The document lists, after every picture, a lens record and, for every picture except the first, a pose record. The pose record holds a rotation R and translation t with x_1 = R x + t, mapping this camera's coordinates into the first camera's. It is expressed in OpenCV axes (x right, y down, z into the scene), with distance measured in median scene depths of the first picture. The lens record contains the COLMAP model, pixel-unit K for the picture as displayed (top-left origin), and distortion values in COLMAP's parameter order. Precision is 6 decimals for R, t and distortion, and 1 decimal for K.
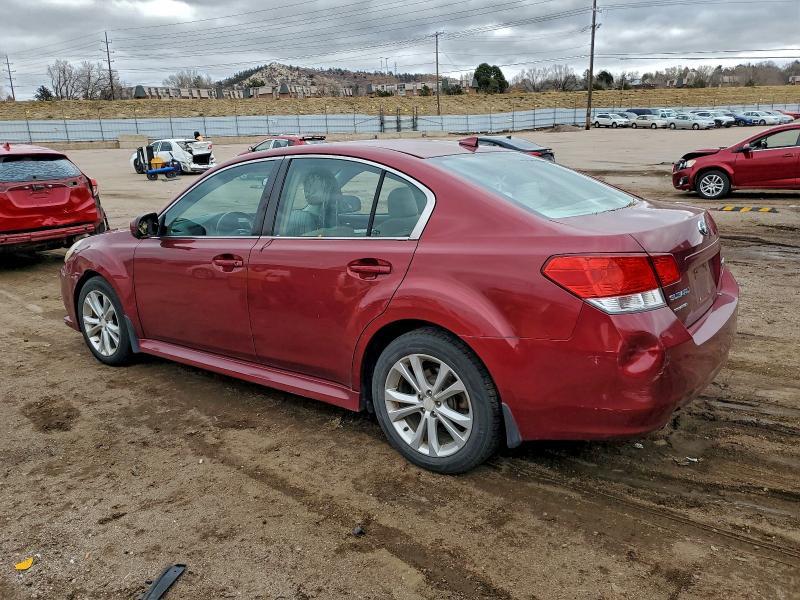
lens RADIAL K [[631.4, 0, 401.2], [0, 631.4, 304.5], [0, 0, 1]] dist [0.019152, 0.008524]
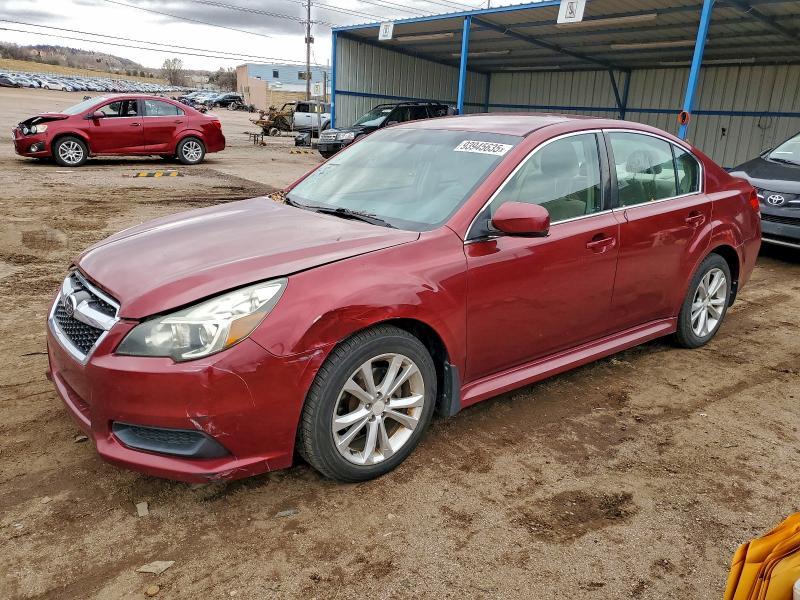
lens RADIAL K [[631.4, 0, 396.4], [0, 631.4, 292.7], [0, 0, 1]] dist [0.019152, 0.008524]
pose [[0.242991, -0.223864, 0.943843, -0.423631], [0.189379, 0.965231, 0.180182, -0.074597], [-0.951363, 0.134961, 0.276937, 0.348336]]
